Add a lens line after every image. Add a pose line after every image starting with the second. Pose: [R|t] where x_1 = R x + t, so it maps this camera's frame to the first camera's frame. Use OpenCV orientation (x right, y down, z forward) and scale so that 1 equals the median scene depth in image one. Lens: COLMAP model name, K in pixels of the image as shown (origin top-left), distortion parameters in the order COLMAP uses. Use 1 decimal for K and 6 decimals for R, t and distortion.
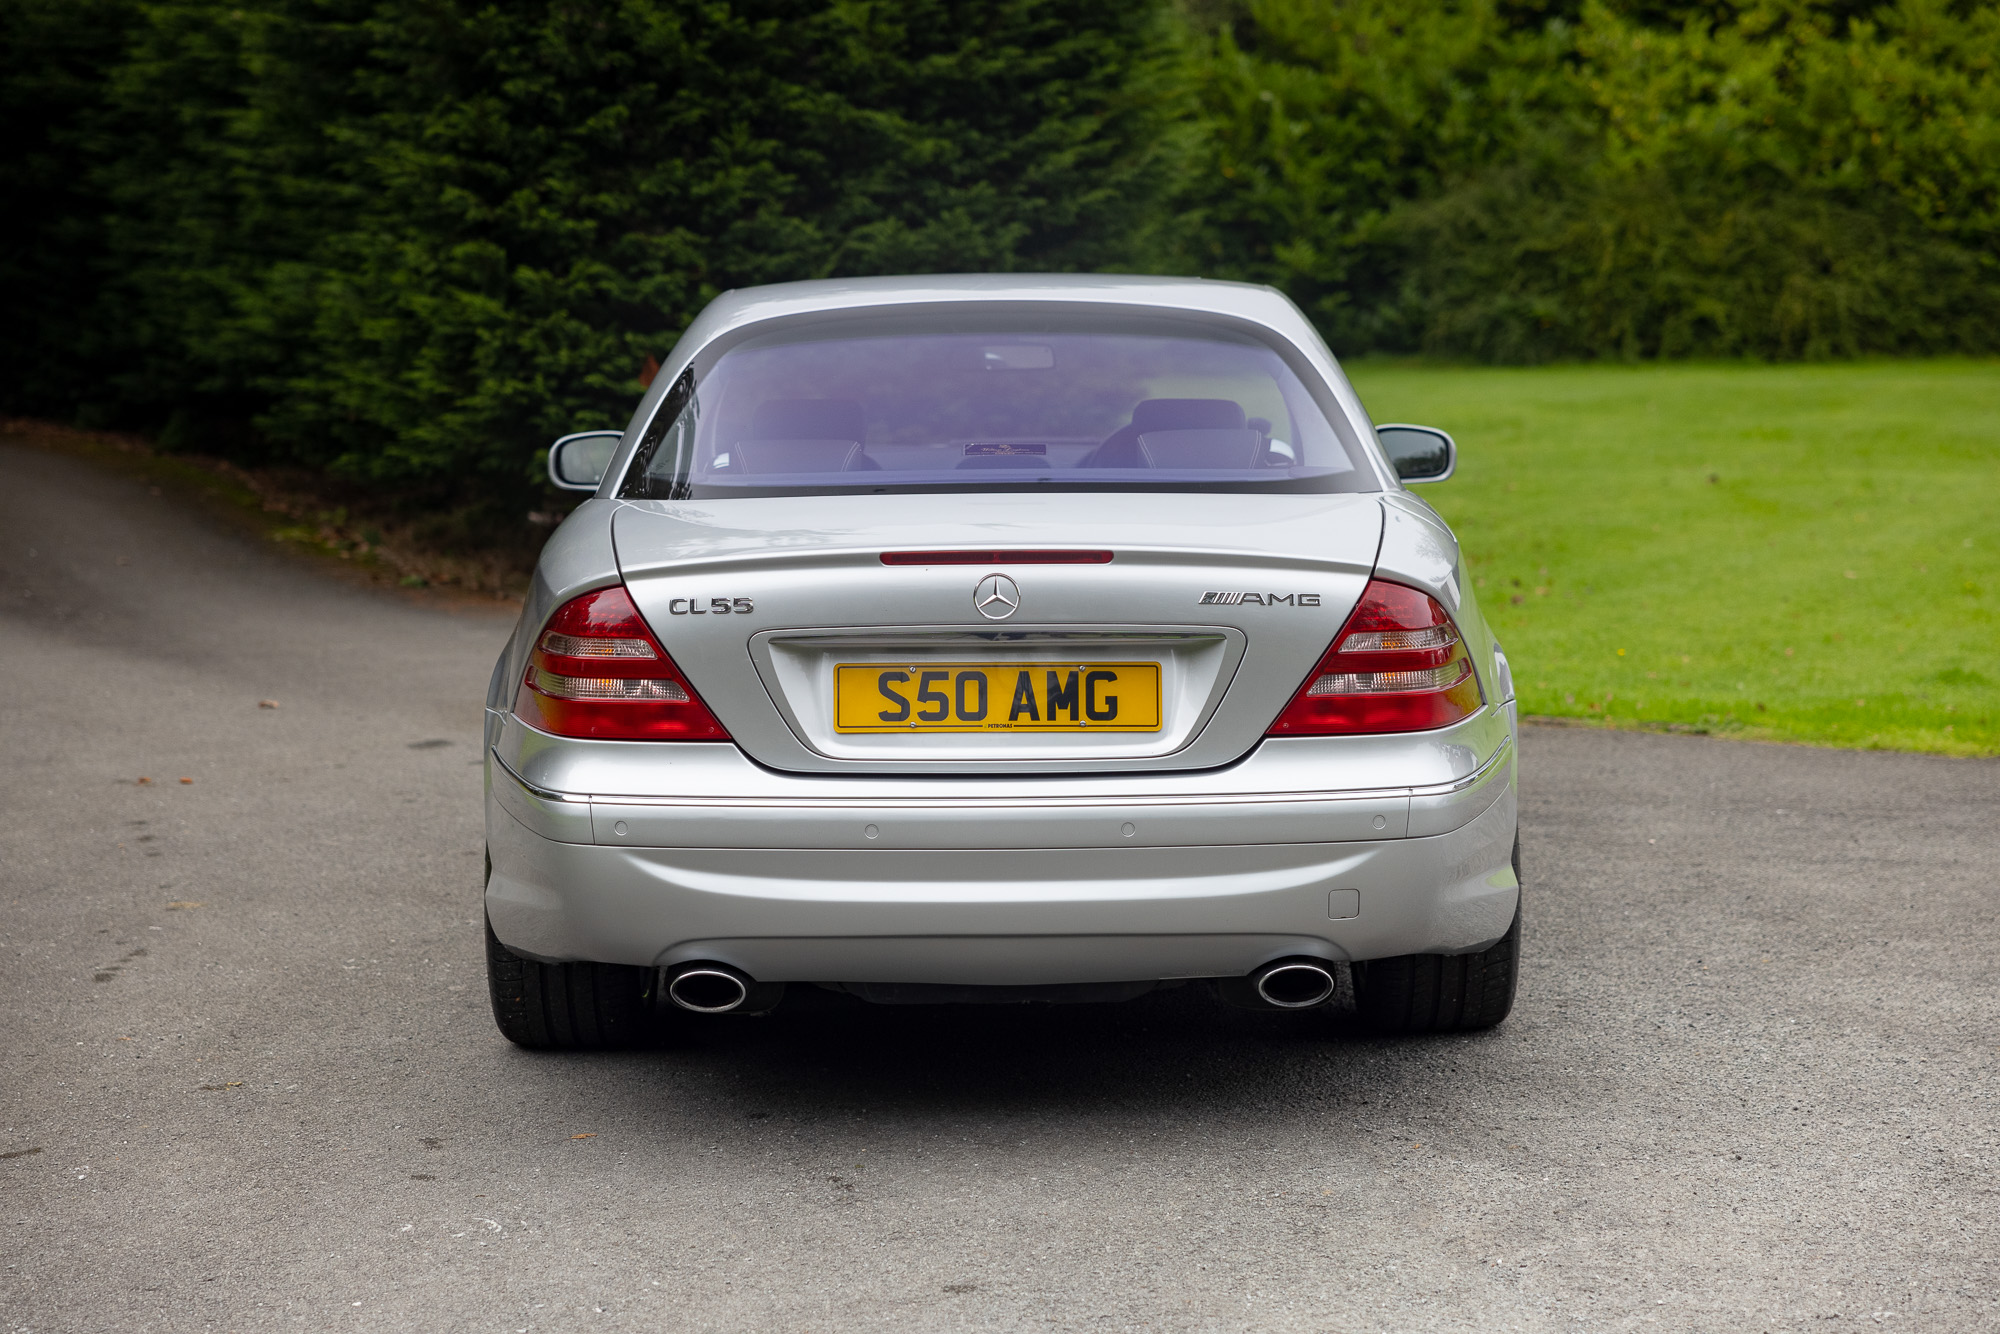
lens RADIAL K [[3830.9, 0, 1261.3], [0, 3830.9, 665.9], [0, 0, 1]] dist [-0.044213, -0.297937]
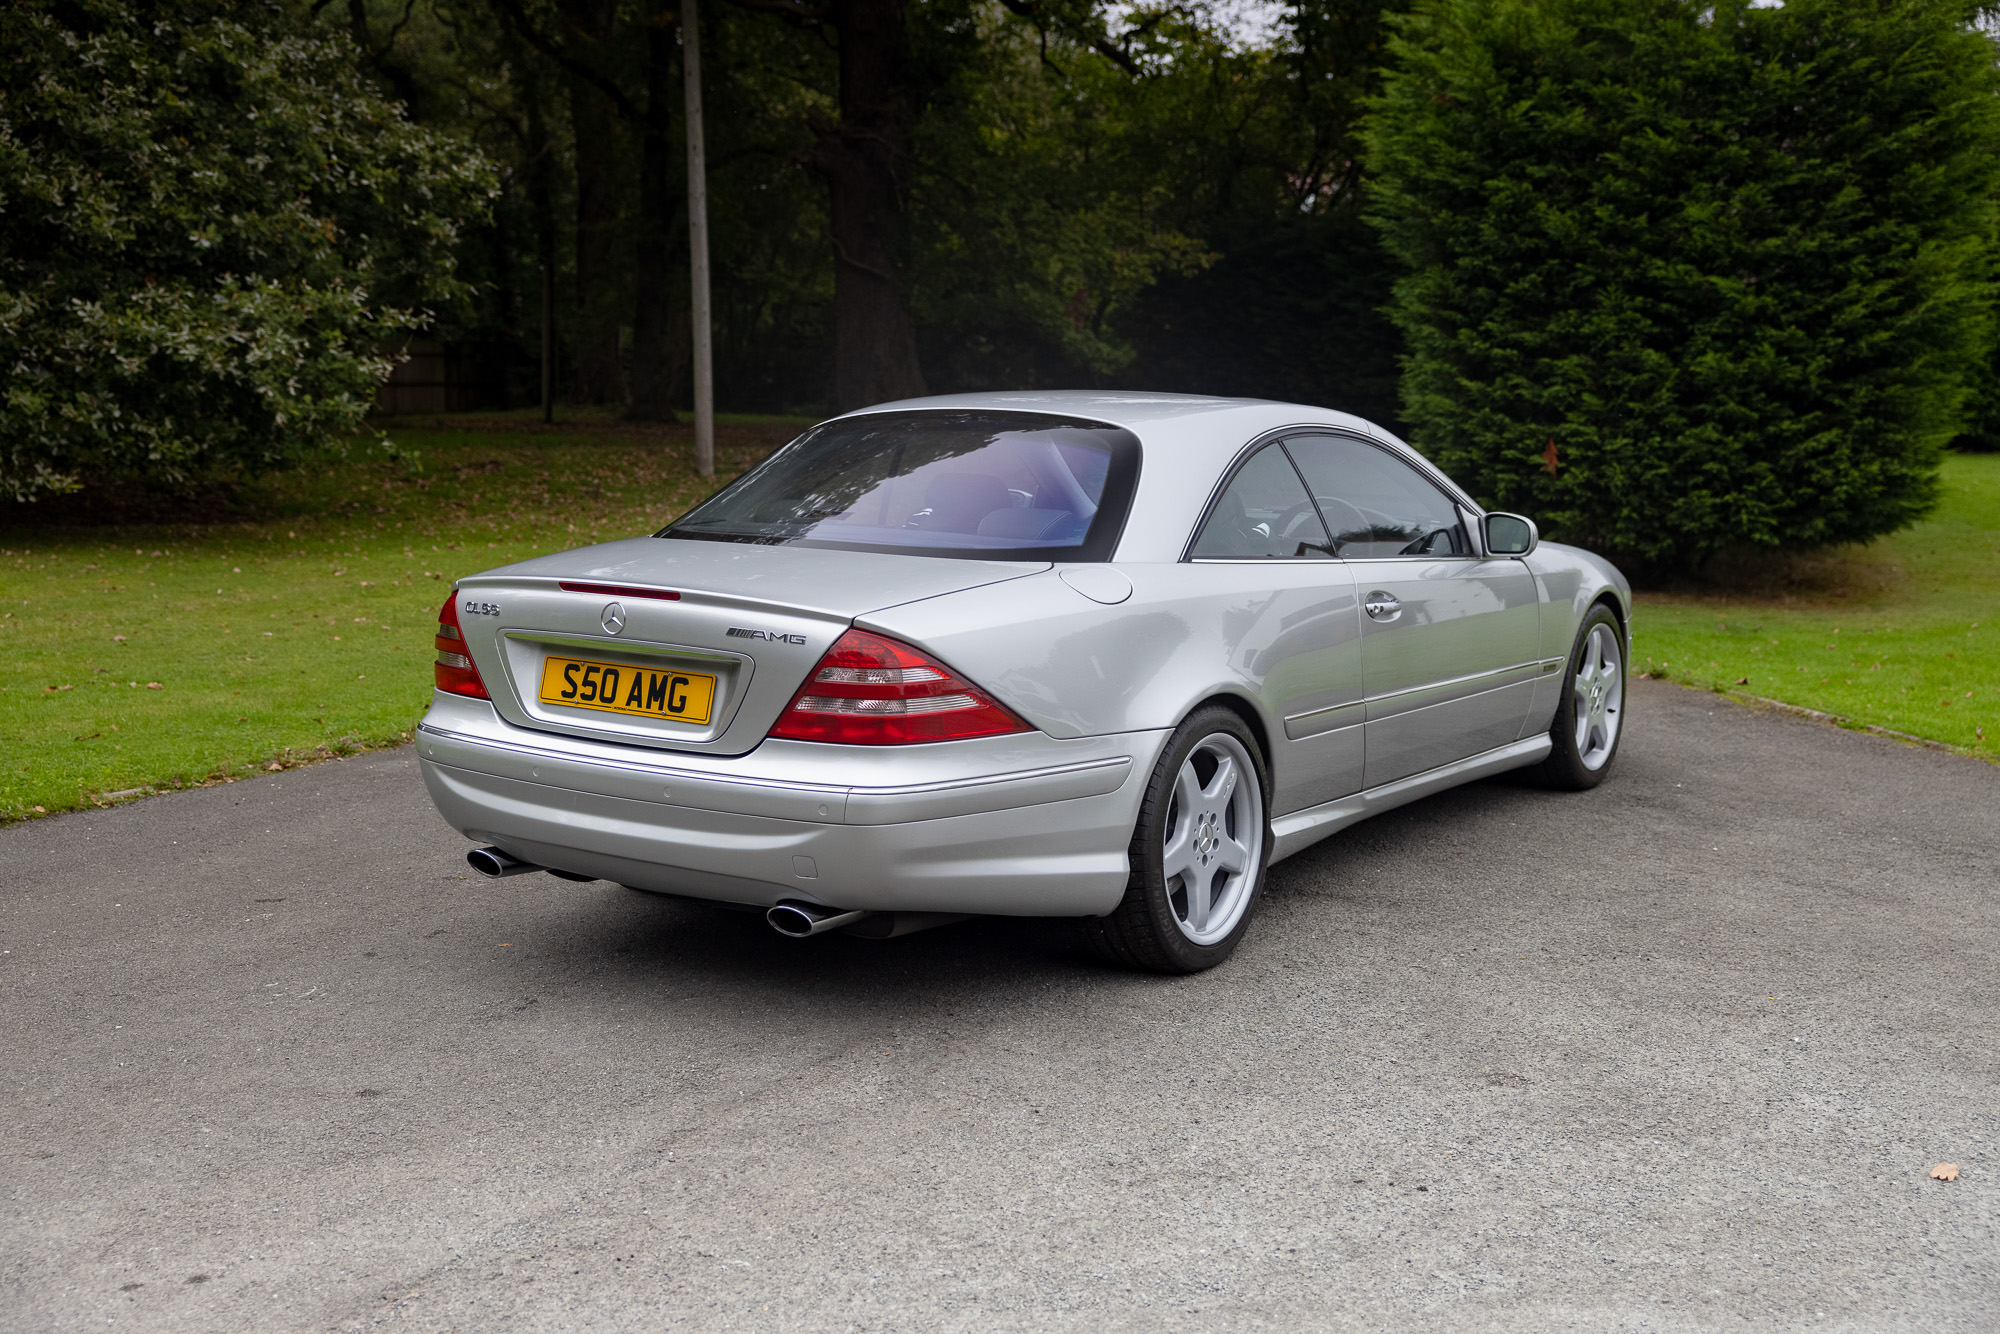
lens RADIAL K [[2231.3, 0, 1003.9], [0, 2231.3, 691.5], [0, 0, 1]] dist [-0.033096, 0.057511]
pose [[0.805681, 0.100010, -0.583846, 0.195467], [-0.077792, 0.994972, 0.063085, -0.019944], [0.587220, -0.005408, 0.809409, 0.151796]]
